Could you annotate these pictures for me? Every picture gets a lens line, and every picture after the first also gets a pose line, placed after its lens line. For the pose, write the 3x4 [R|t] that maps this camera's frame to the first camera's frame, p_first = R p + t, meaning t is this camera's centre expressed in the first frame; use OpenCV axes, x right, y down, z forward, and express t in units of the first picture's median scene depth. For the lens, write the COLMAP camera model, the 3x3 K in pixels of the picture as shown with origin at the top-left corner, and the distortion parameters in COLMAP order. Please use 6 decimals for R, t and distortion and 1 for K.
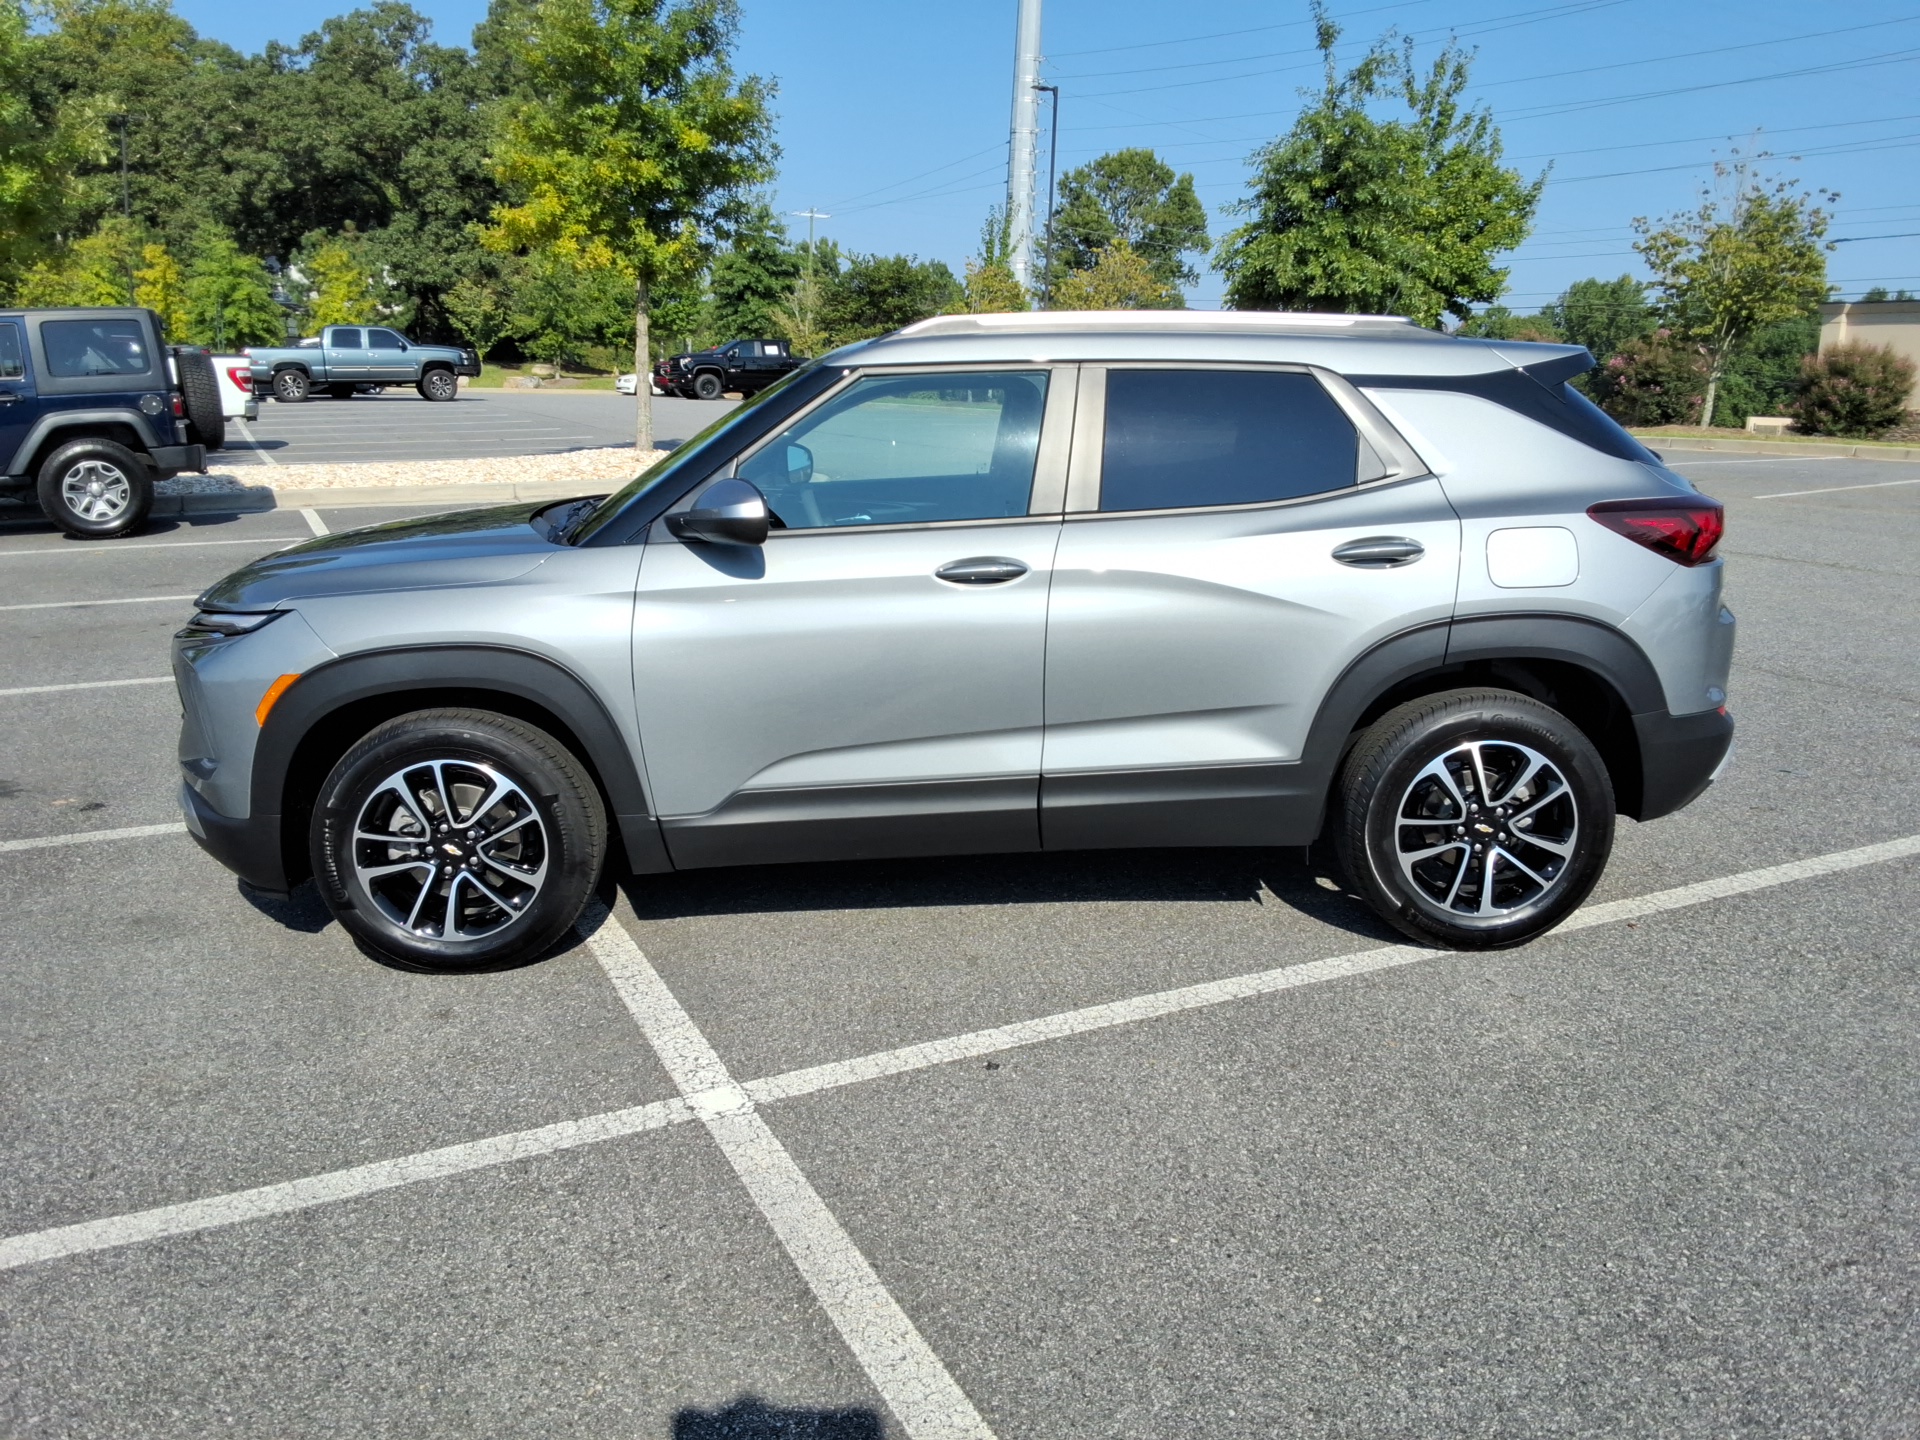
lens RADIAL K [[1567.0, 0, 990.2], [0, 1567.0, 693.6], [0, 0, 1]] dist [0.123410, -0.208792]
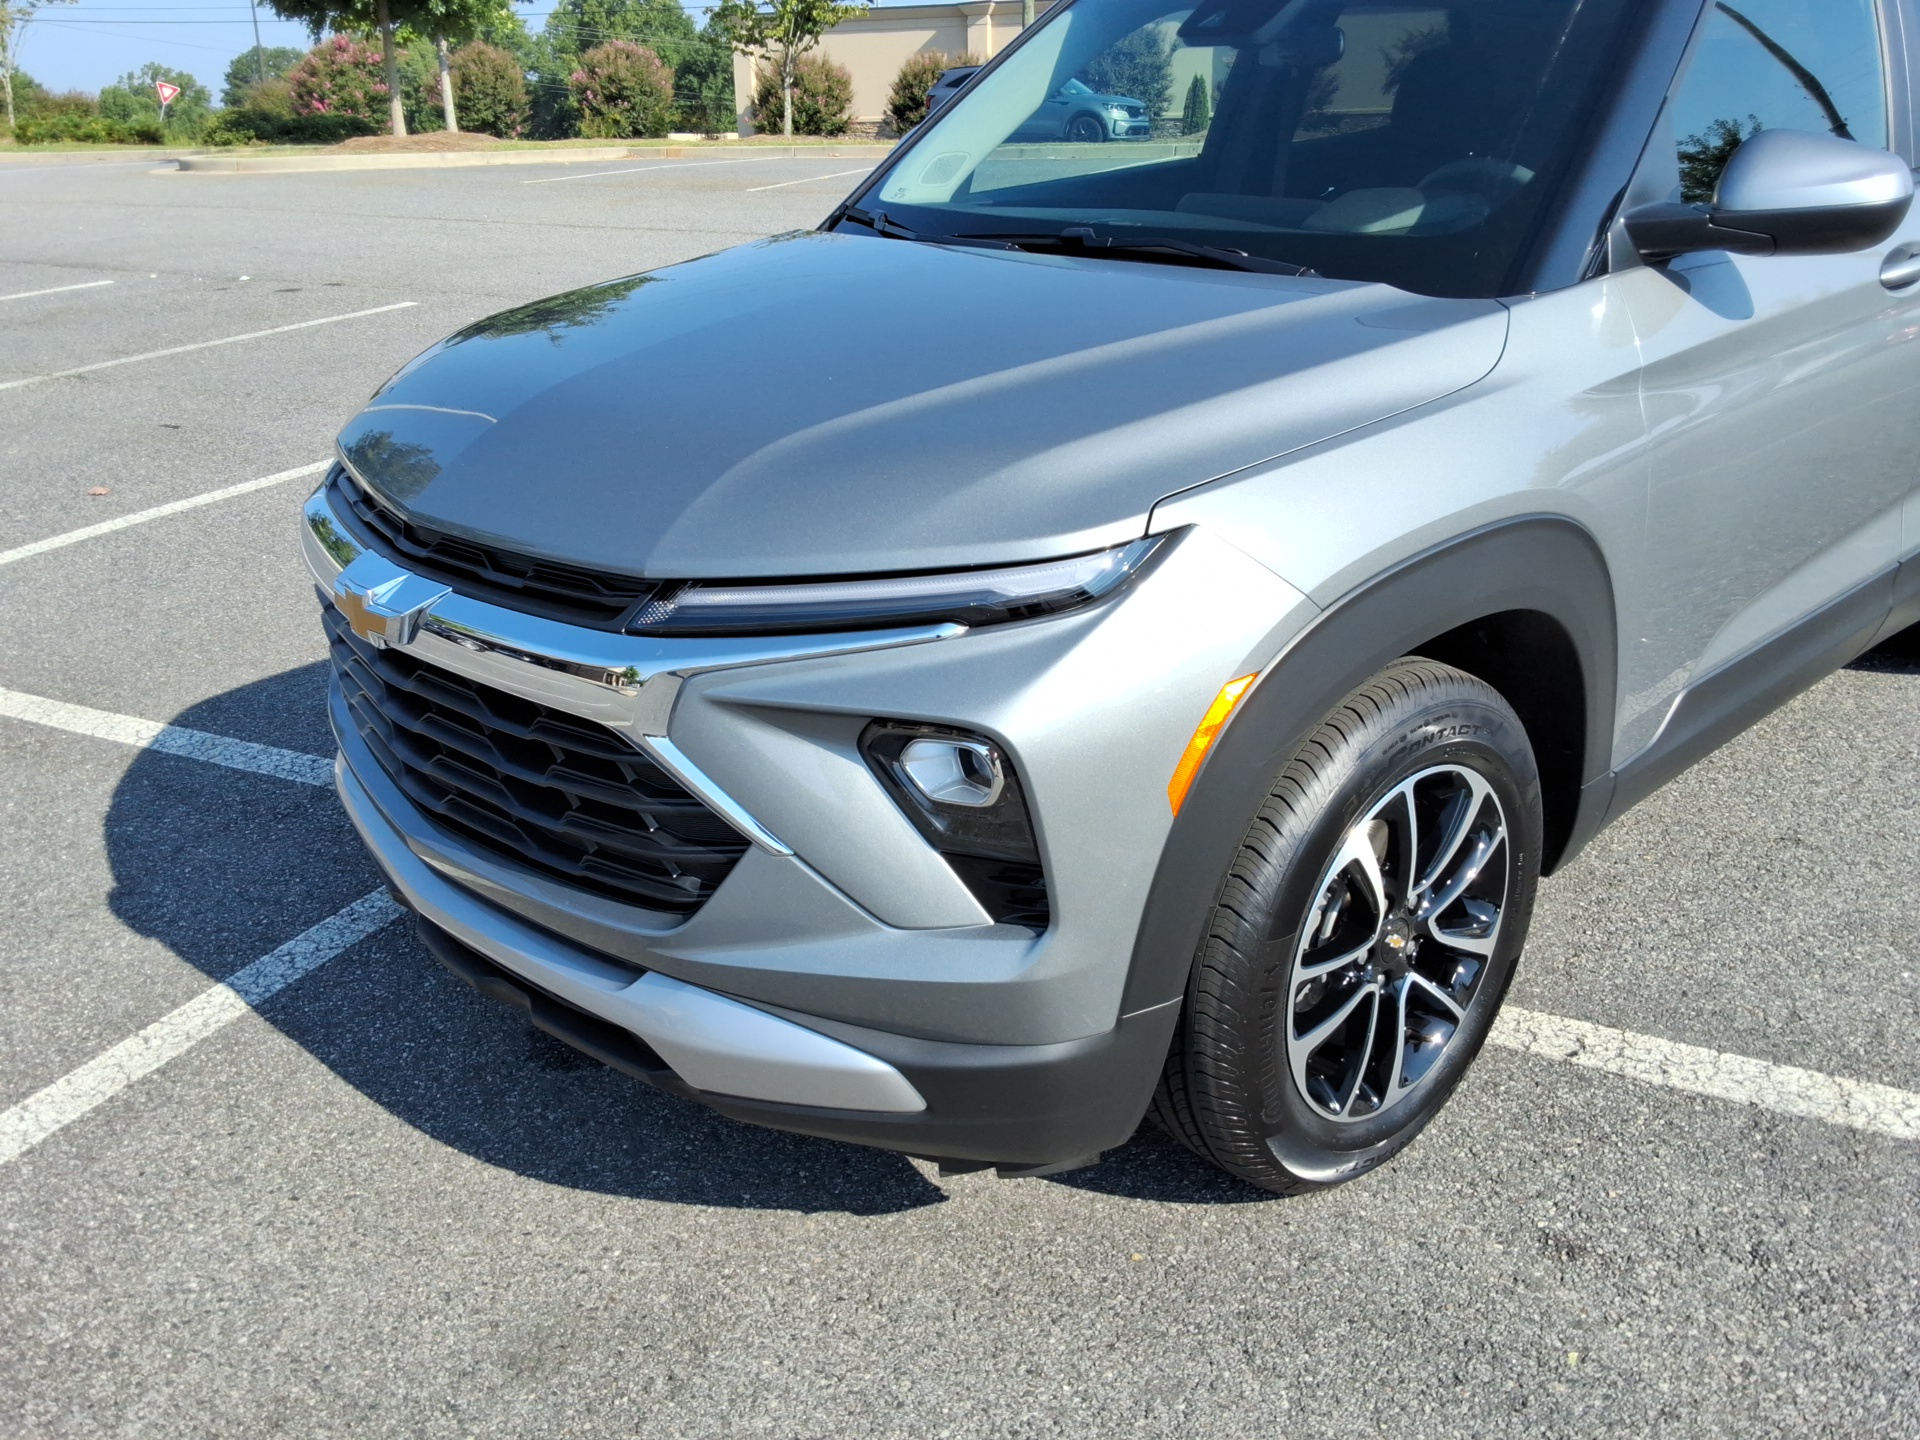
lens RADIAL K [[1552.2, 0, 990.3], [0, 1552.2, 705.8], [0, 0, 1]] dist [0.122014, -0.205439]
pose [[0.779163, -0.251014, 0.574367, -0.683852], [0.151340, 0.964542, 0.216229, -0.096922], [-0.608277, -0.081553, 0.789524, 0.672408]]
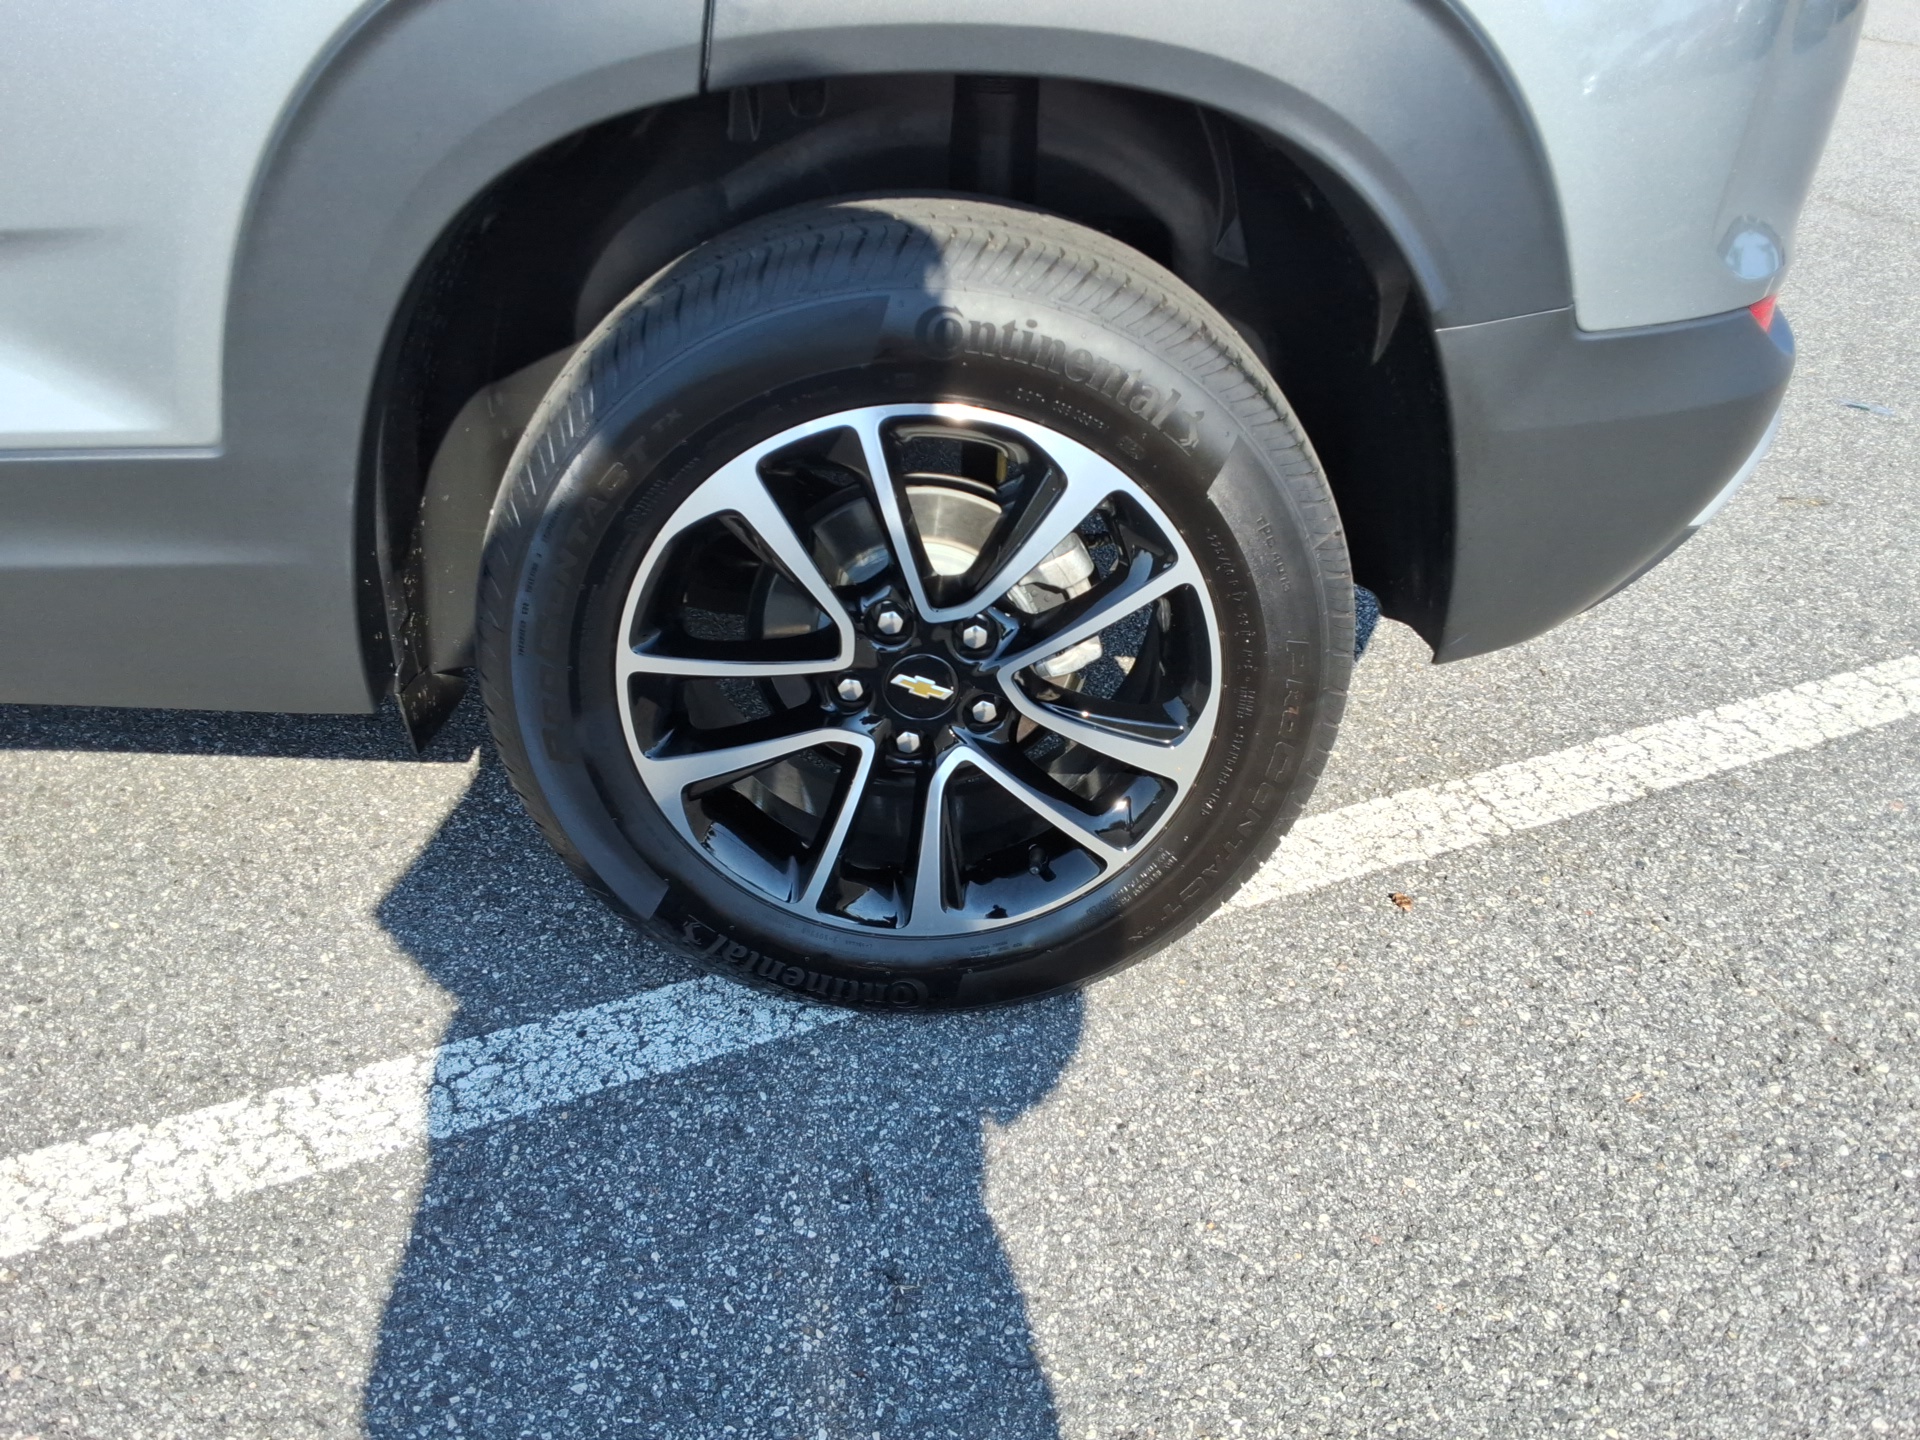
lens RADIAL K [[1552.2, 0, 990.3], [0, 1552.2, 705.8], [0, 0, 1]] dist [0.122014, -0.205439]
pose [[0.999172, 0.040048, 0.007107, 0.322966], [-0.040312, 0.951791, 0.304087, -0.003541], [0.005414, -0.304122, 0.952618, 0.712005]]
